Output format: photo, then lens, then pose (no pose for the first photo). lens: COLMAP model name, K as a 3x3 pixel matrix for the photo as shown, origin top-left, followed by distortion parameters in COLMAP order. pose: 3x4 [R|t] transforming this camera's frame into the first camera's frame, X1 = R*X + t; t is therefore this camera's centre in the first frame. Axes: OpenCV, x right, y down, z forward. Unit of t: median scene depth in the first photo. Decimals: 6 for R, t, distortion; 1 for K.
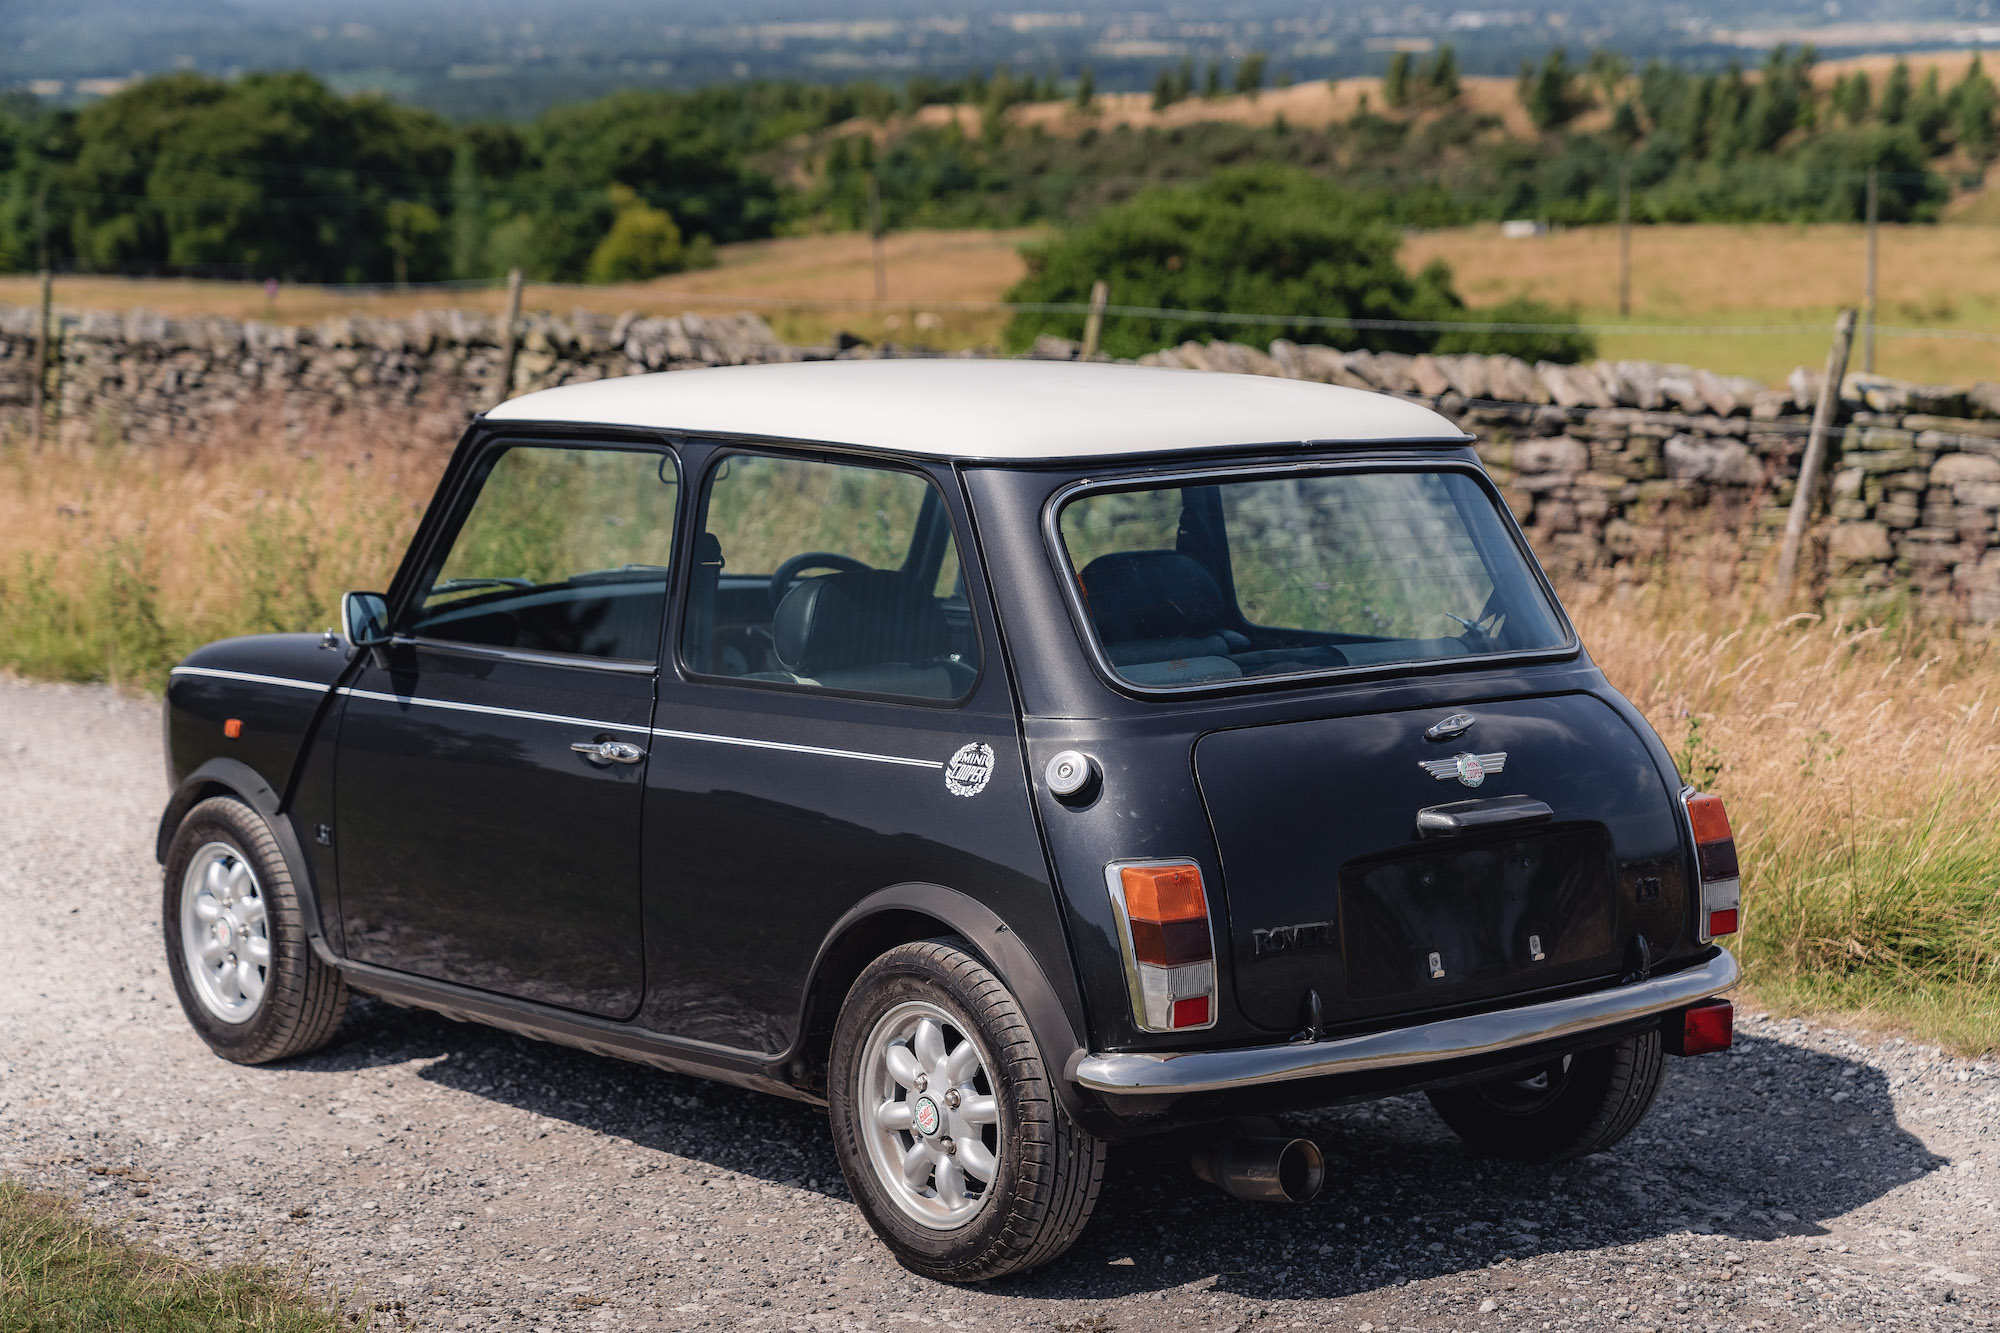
lens RADIAL K [[3893.4, 0, 996.8], [0, 3893.4, 667.8], [0, 0, 1]] dist [0.046014, 0.000000]
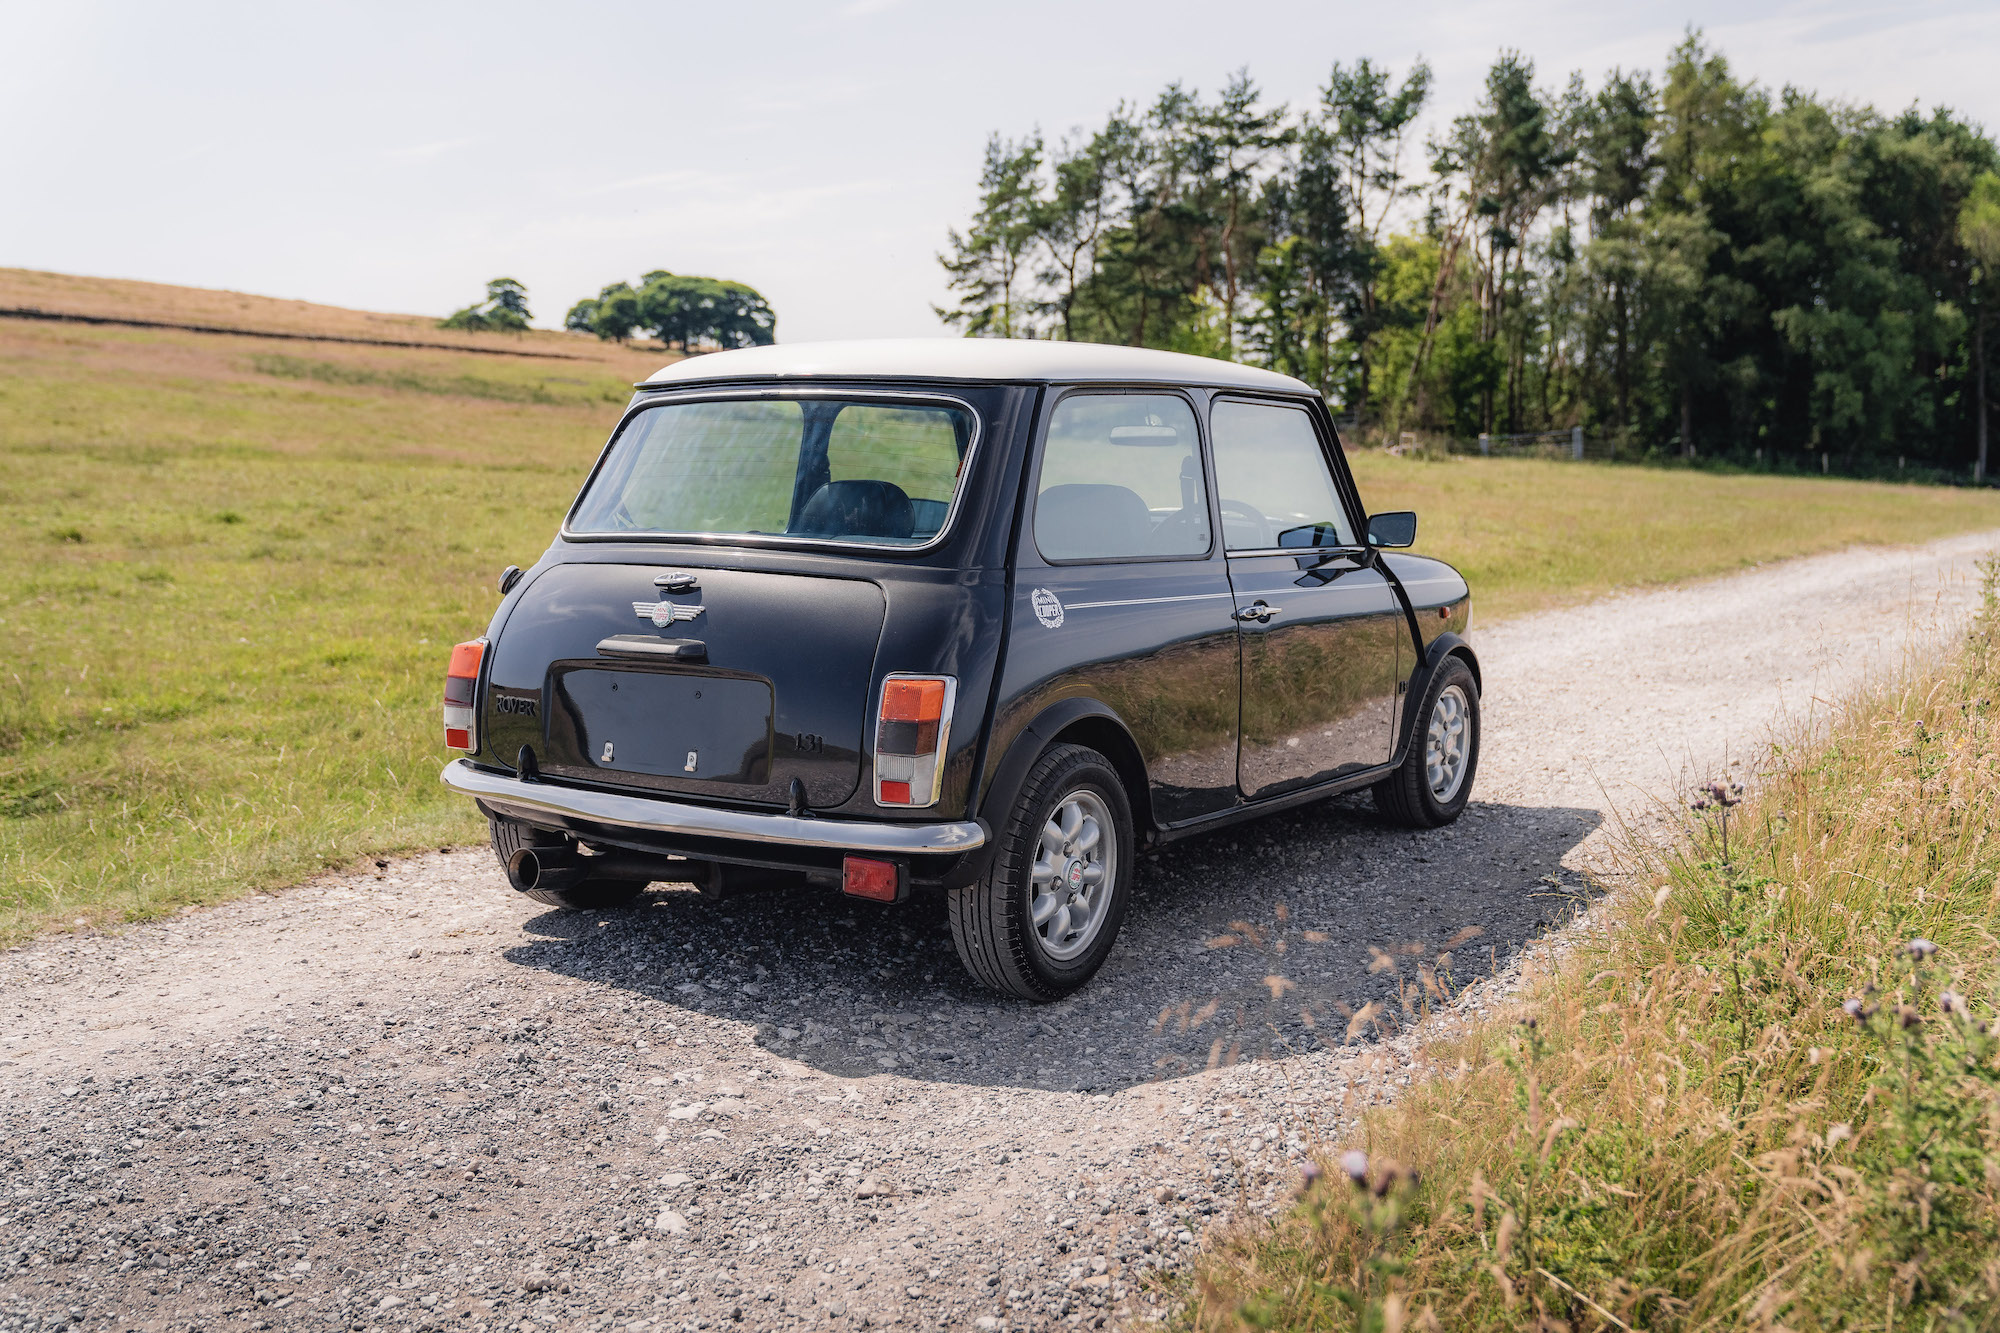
lens RADIAL K [[1966.7, 0, 995.5], [0, 1966.7, 665.8], [0, 0, 1]] dist [0.047886, 0.000000]
pose [[0.285187, 0.101472, -0.953085, 0.226643], [-0.110396, 0.991240, 0.072501, -0.004843], [0.952093, 0.084541, 0.293891, 0.264094]]
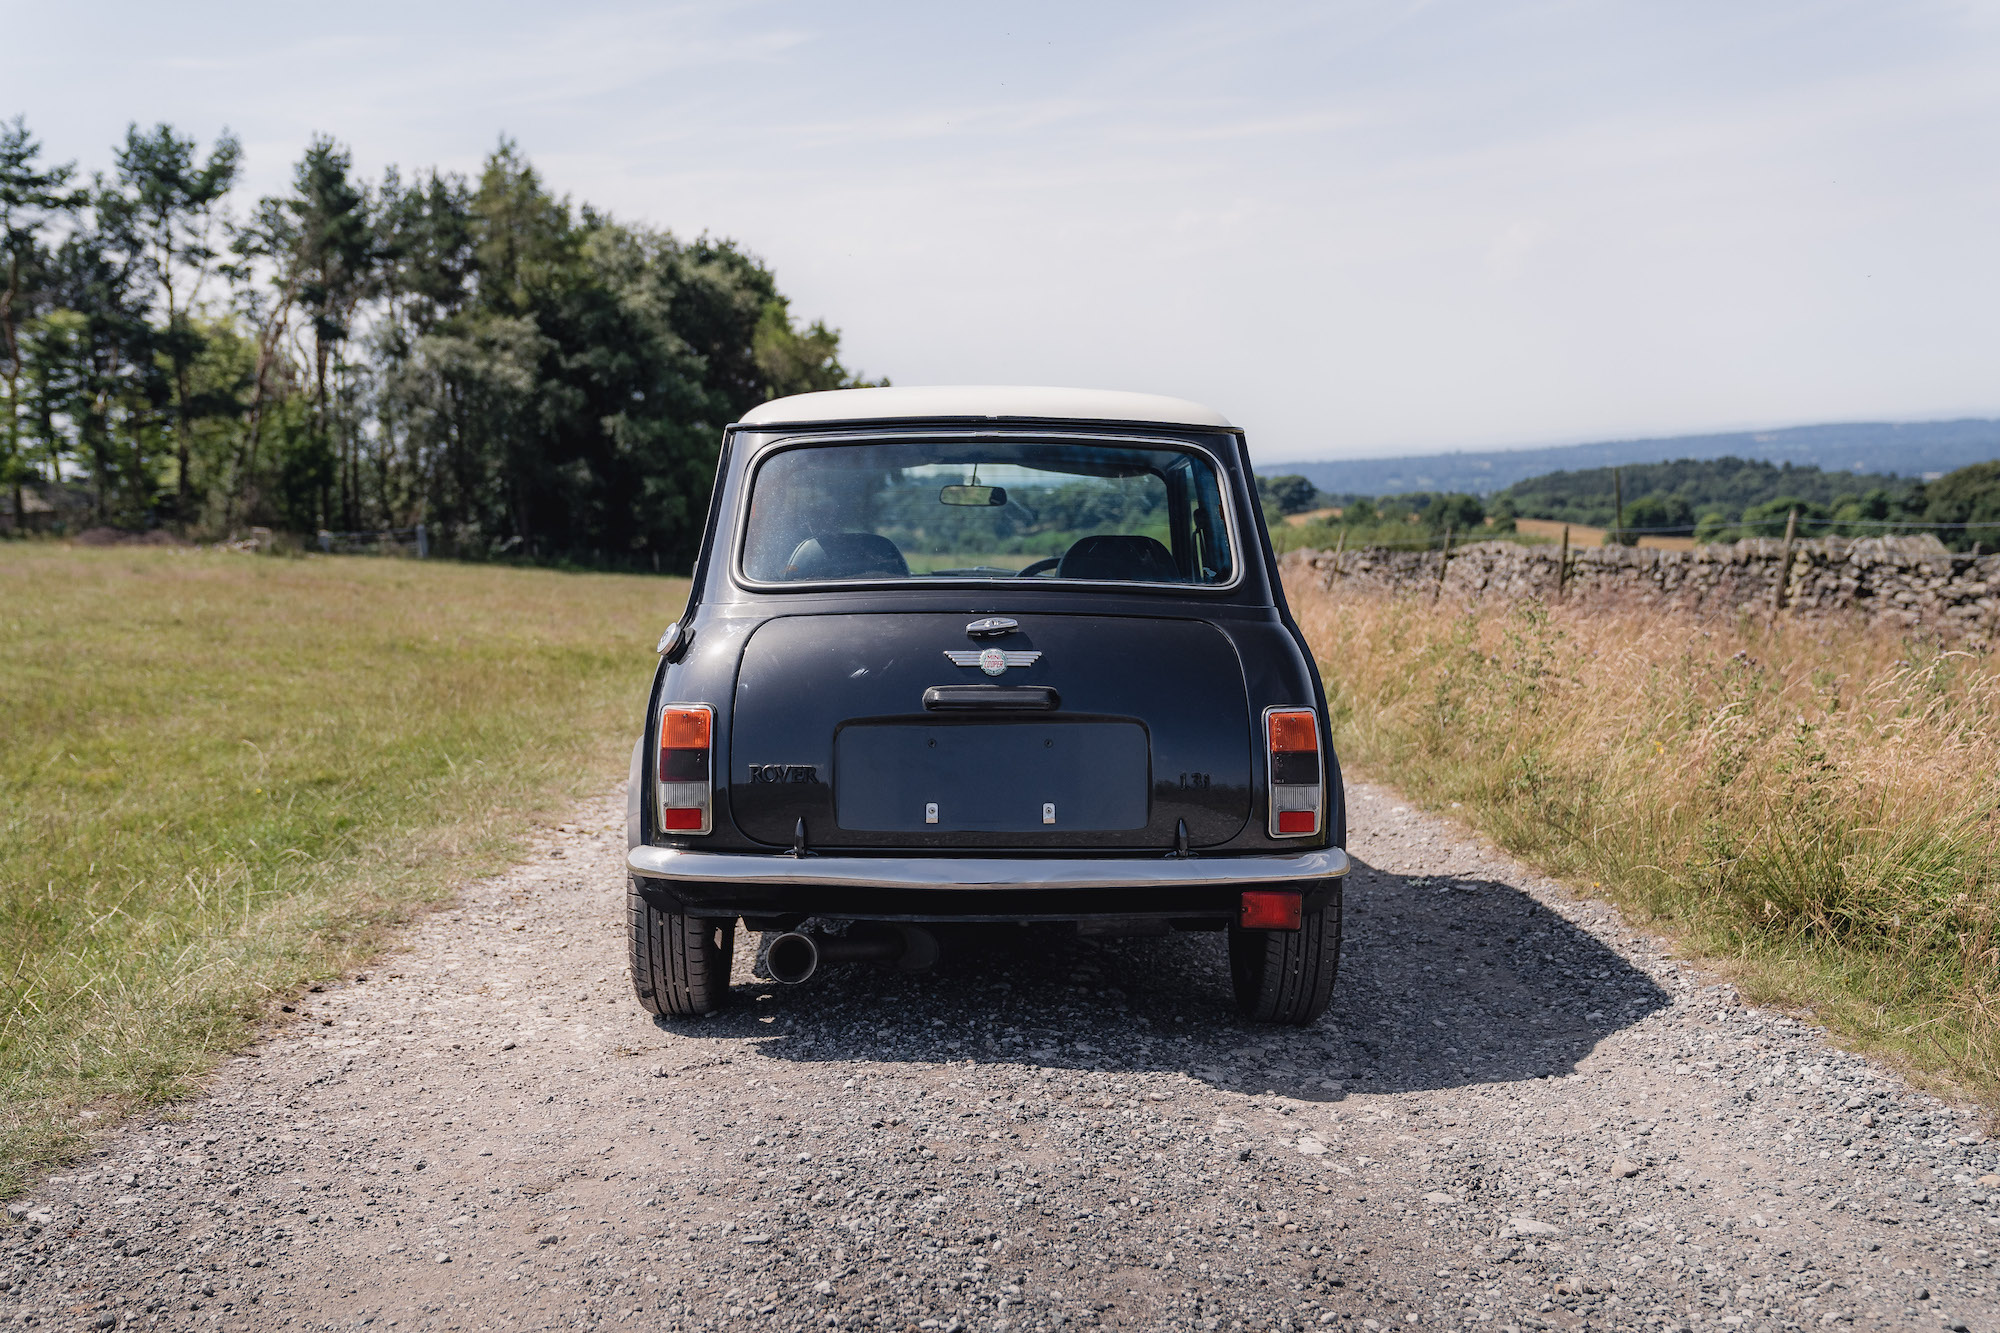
lens RADIAL K [[2021.9, 0, 1008.3], [0, 2021.9, 665.3], [0, 0, 1]] dist [0.045487, 0.000000]
pose [[0.772714, 0.034822, -0.633798, 0.153671], [-0.074314, 0.996590, -0.035848, 0.014485], [0.630389, 0.074801, 0.772667, 0.146649]]
